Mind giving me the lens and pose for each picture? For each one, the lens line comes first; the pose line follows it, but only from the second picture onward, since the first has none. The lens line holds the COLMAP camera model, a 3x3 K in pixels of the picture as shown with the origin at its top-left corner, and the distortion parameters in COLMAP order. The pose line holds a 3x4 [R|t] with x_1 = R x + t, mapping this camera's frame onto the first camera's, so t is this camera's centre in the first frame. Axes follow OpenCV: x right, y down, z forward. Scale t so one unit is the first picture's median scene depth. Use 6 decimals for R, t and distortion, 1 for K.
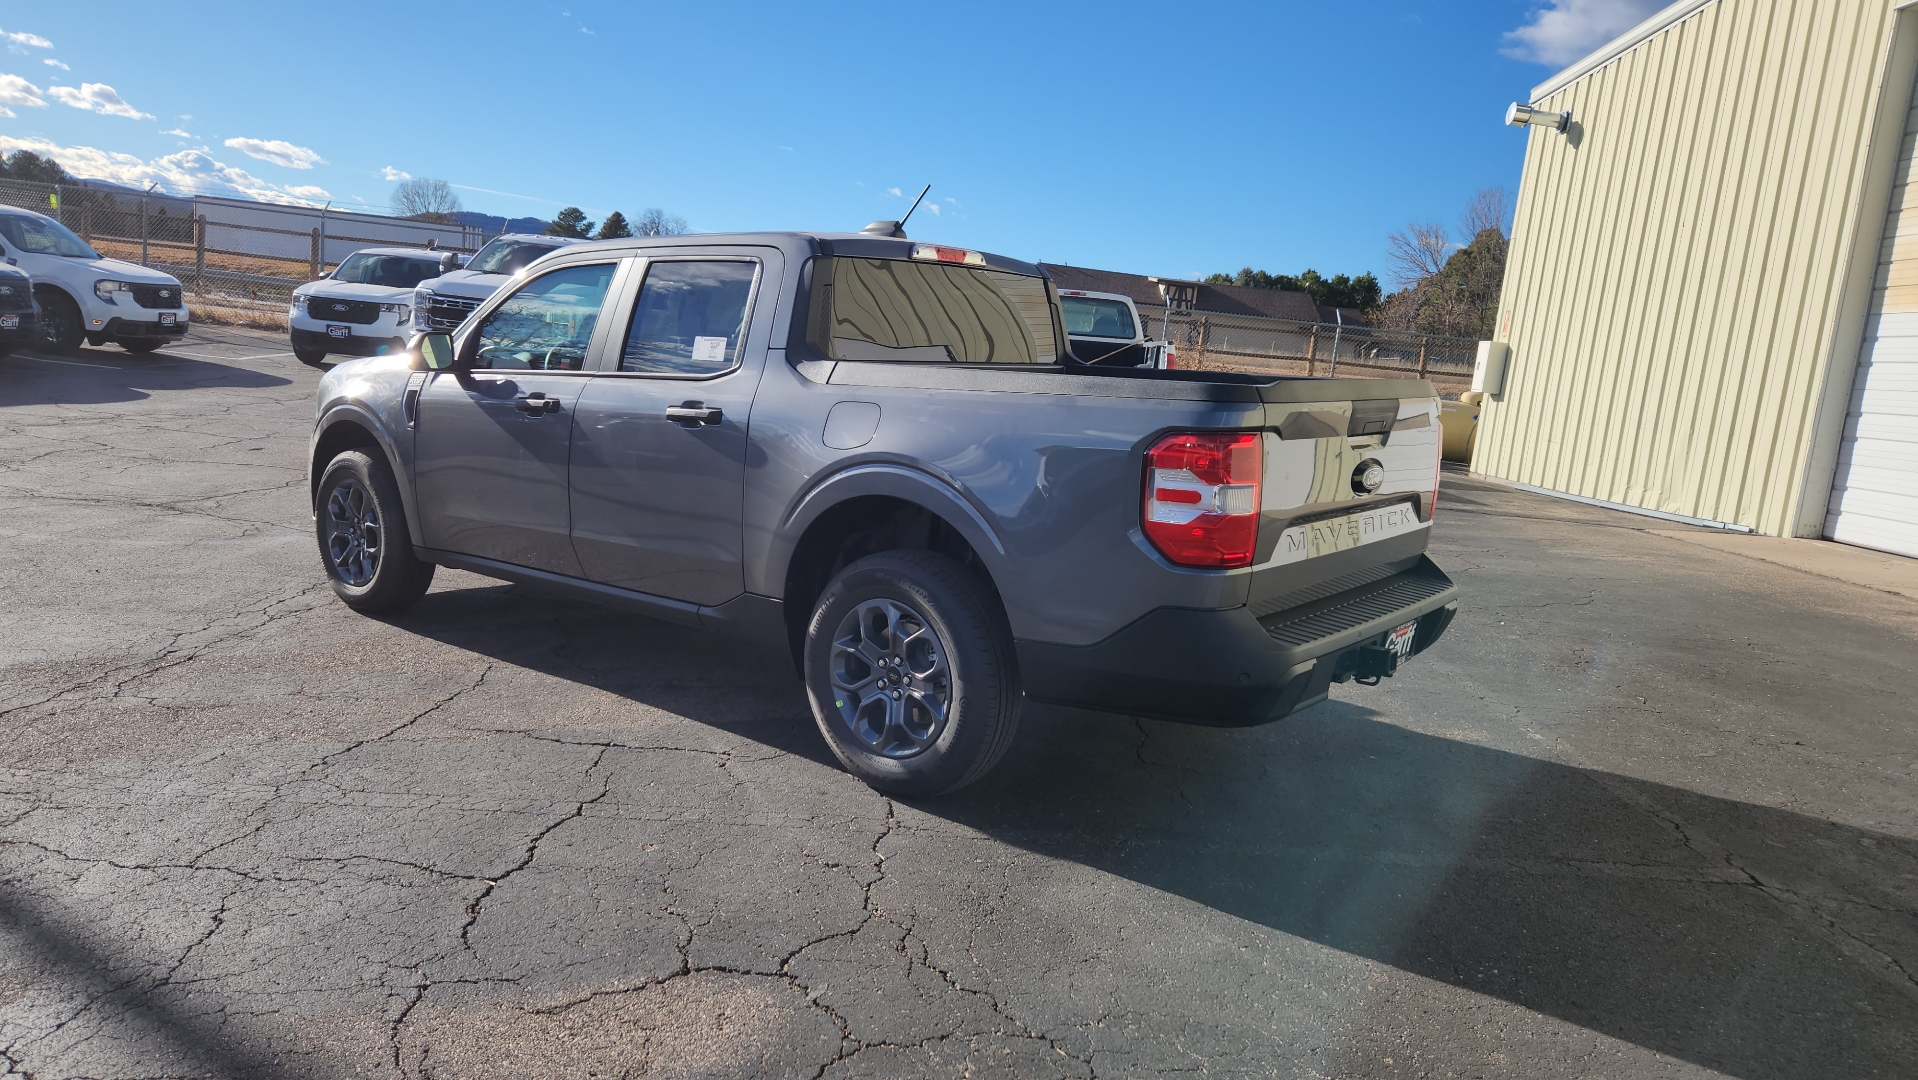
lens RADIAL K [[1280.4, 0, 917.9], [0, 1280.4, 513.3], [0, 0, 1]] dist [0.064661, -0.044034]
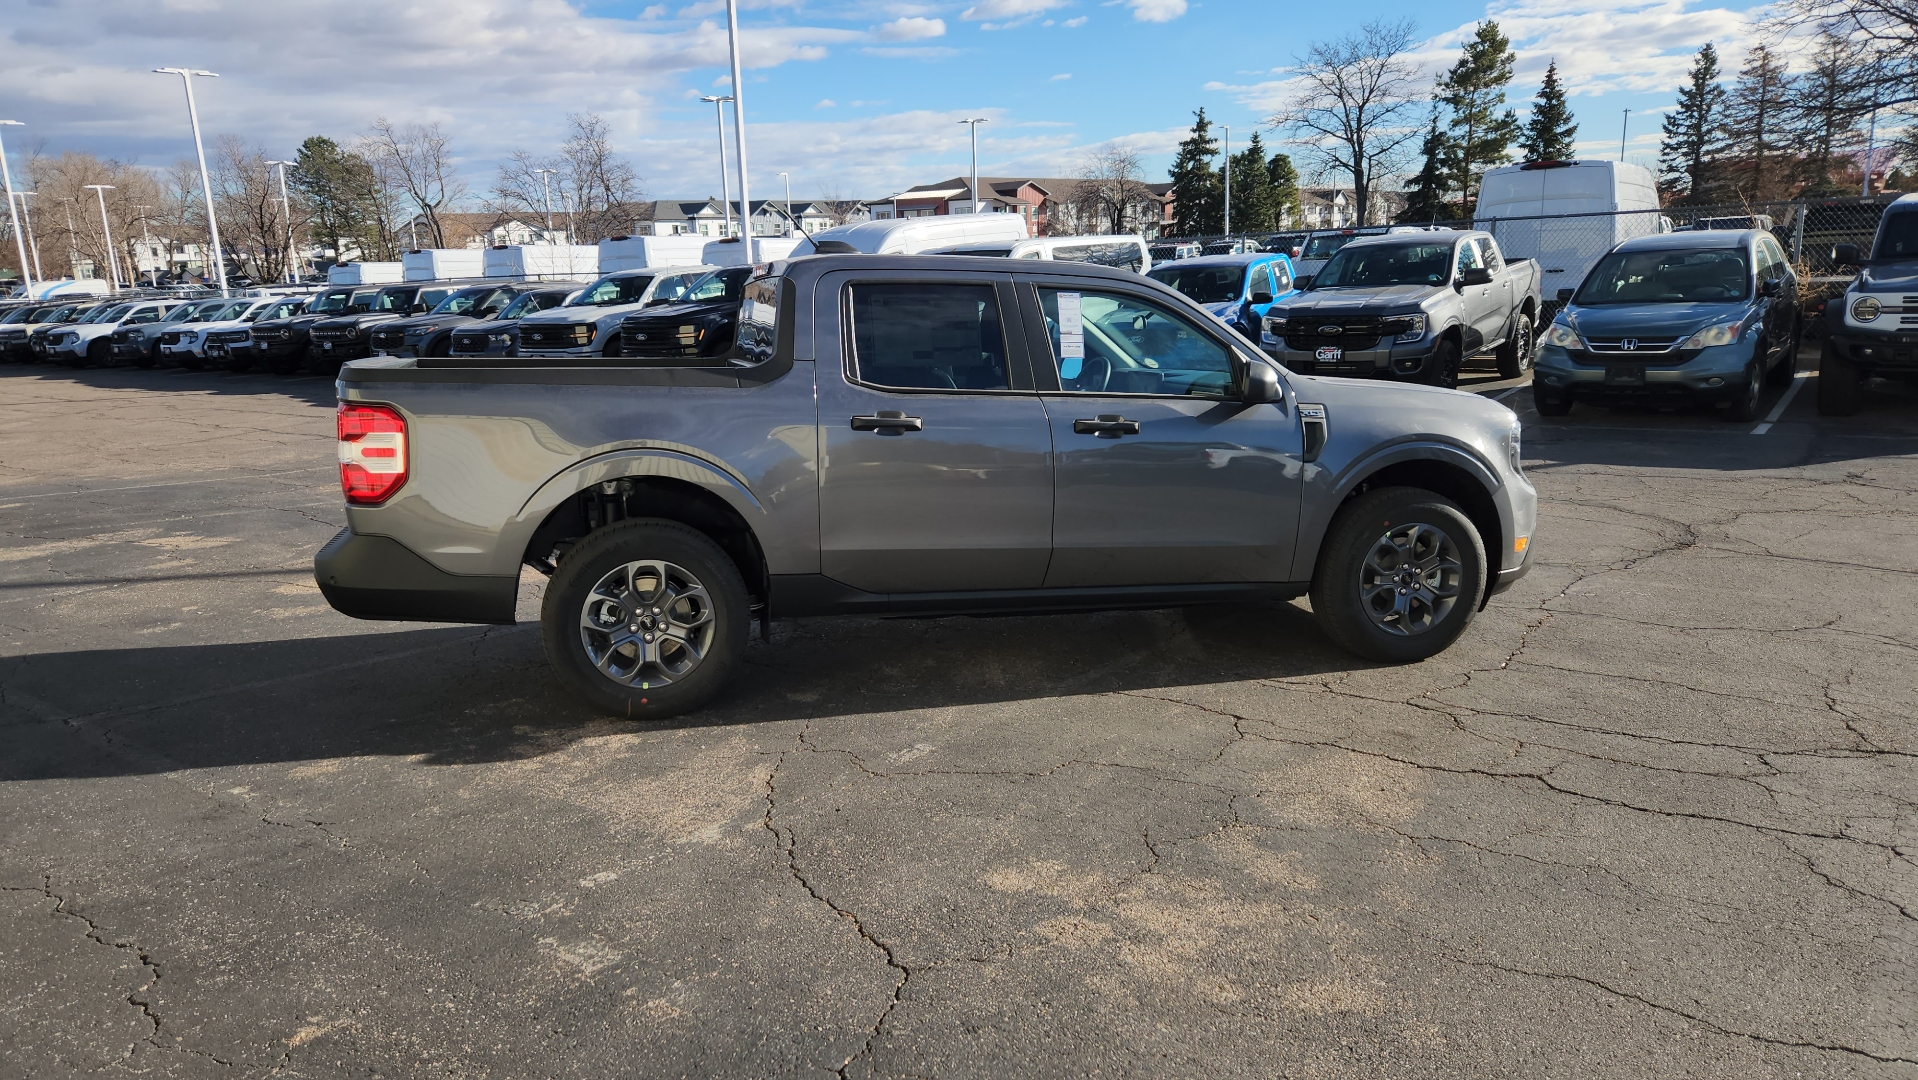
lens RADIAL K [[1291.9, 0, 915.2], [0, 1291.9, 528.3], [0, 0, 1]] dist [0.064668, -0.051081]
pose [[-0.597075, 0.082294, -0.797953, 0.790604], [-0.135704, 0.970025, 0.201582, -0.202336], [0.790623, 0.228646, -0.568010, 1.611078]]
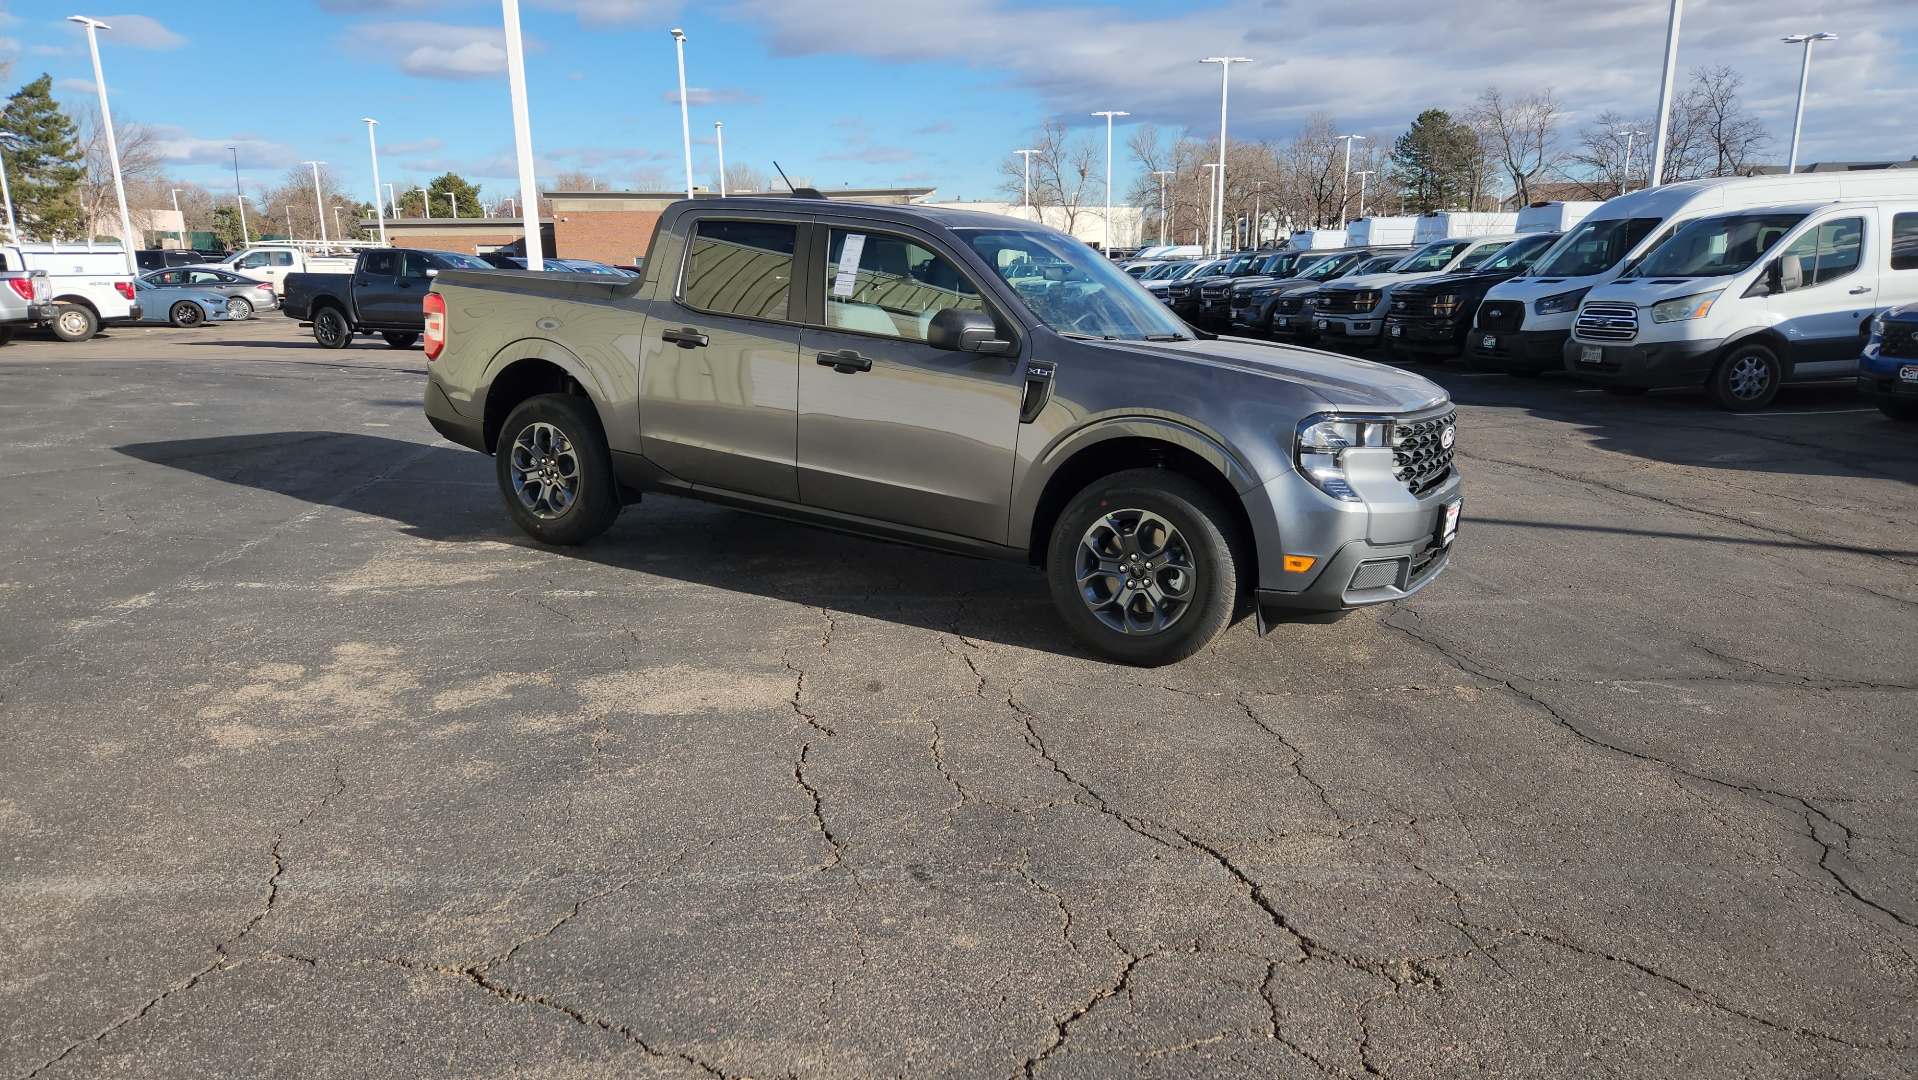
lens RADIAL K [[1286.0, 0, 941.9], [0, 1286.0, 554.1], [0, 0, 1]] dist [0.046093, -0.031828]
pose [[-0.985629, -0.062502, -0.156933, 0.018915], [-0.113408, 0.933368, 0.340532, -0.312169], [0.125192, 0.353436, -0.927043, 2.158321]]
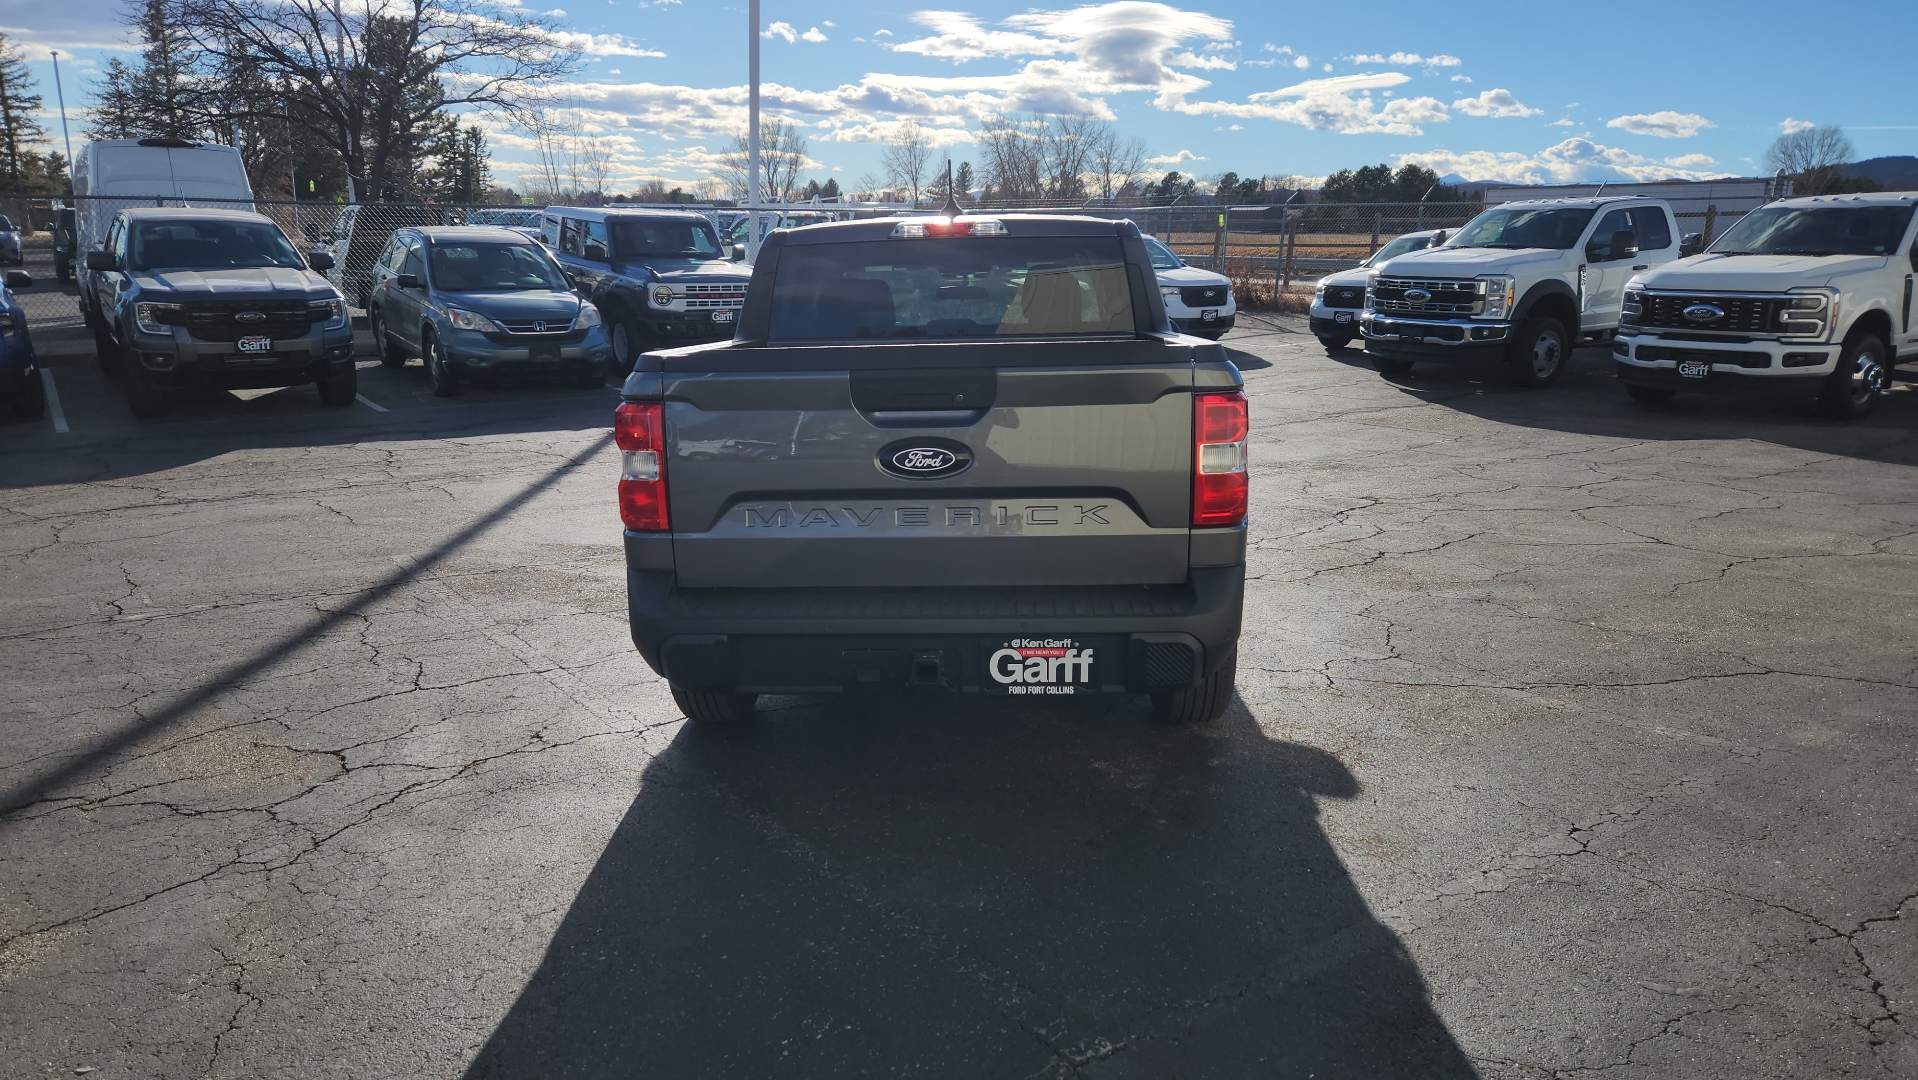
lens RADIAL K [[1275.7, 0, 923.1], [0, 1275.7, 549.5], [0, 0, 1]] dist [0.072246, -0.054674]
pose [[0.581844, 0.099823, -0.807151, 0.744650], [-0.067418, 0.994943, 0.074449, -0.021906], [0.810501, 0.011099, 0.585631, 0.351542]]
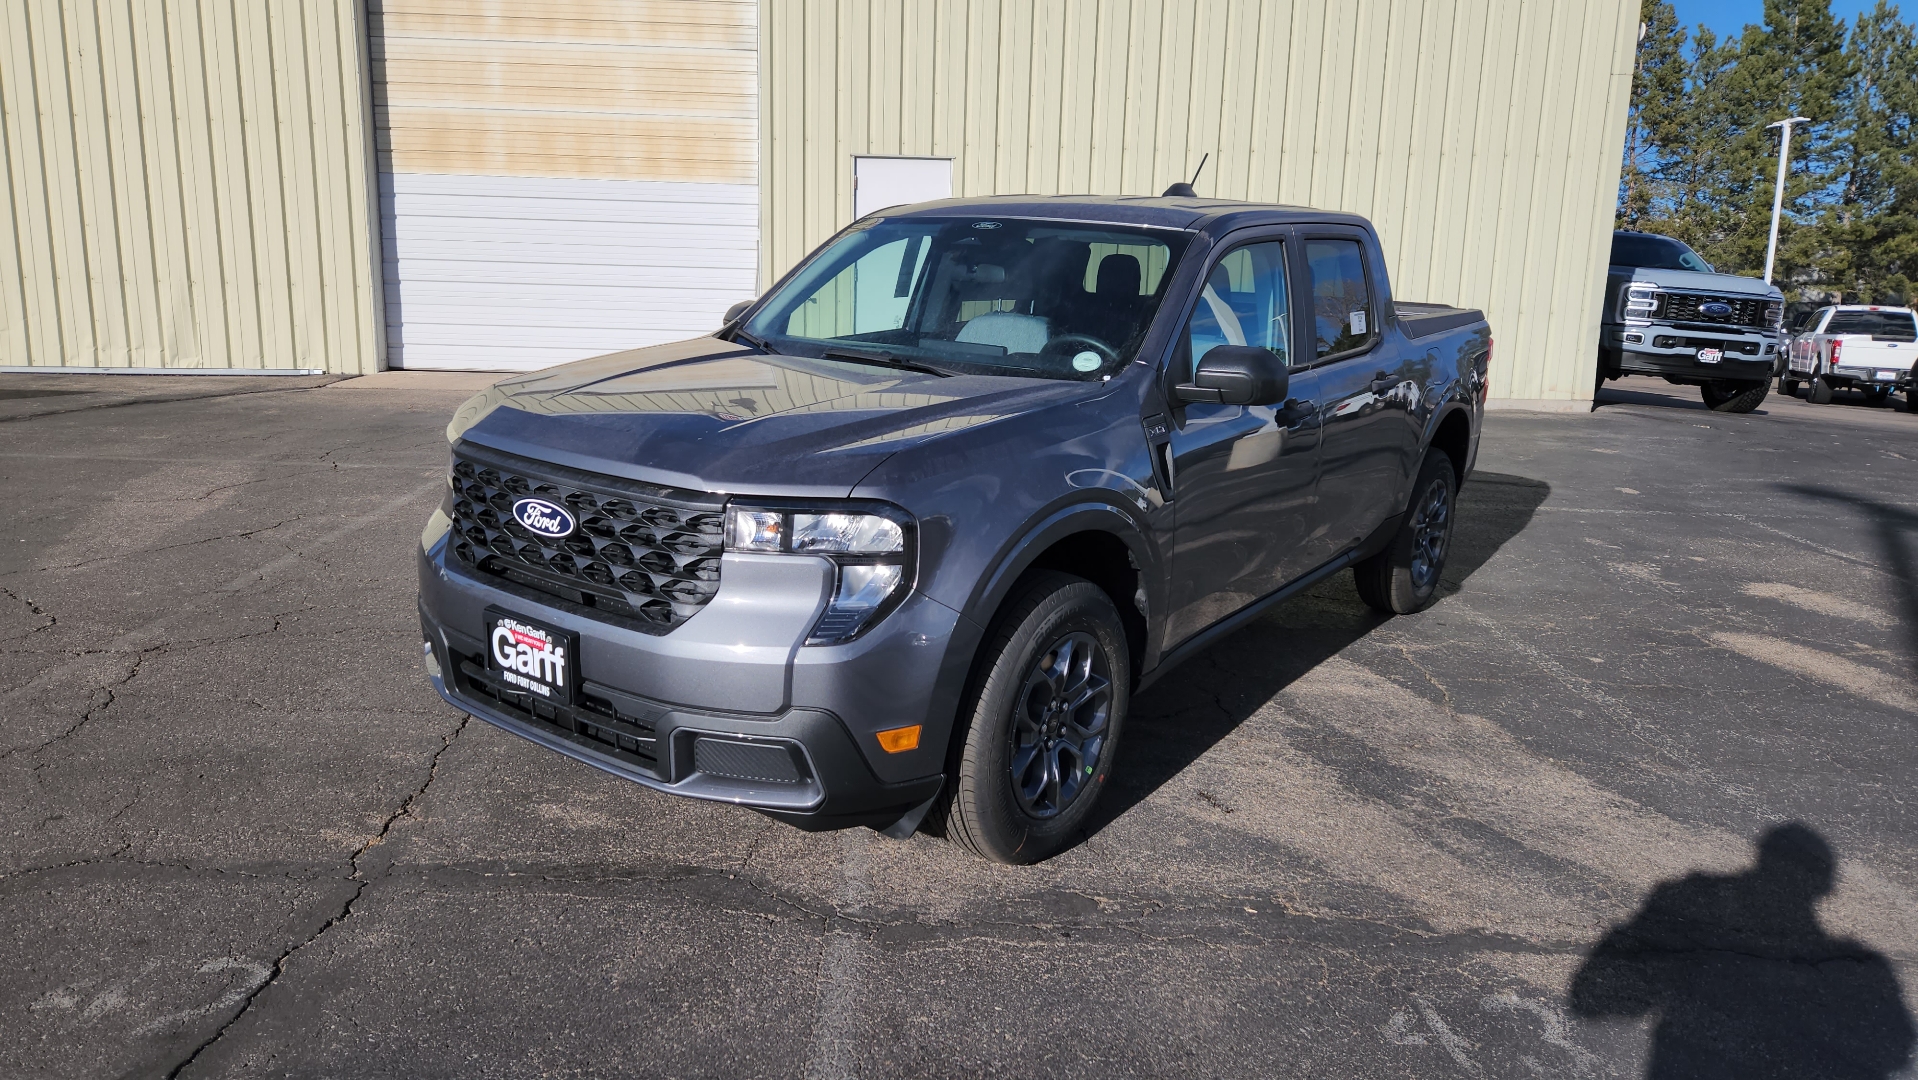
lens RADIAL K [[1276.9, 0, 923.1], [0, 1276.9, 546.5], [0, 0, 1]] dist [0.067186, -0.051093]
pose [[-0.029644, -0.286092, 0.957743, -1.027225], [0.099510, 0.952560, 0.287624, -0.244888], [-0.994595, 0.103832, 0.000232, 1.137681]]
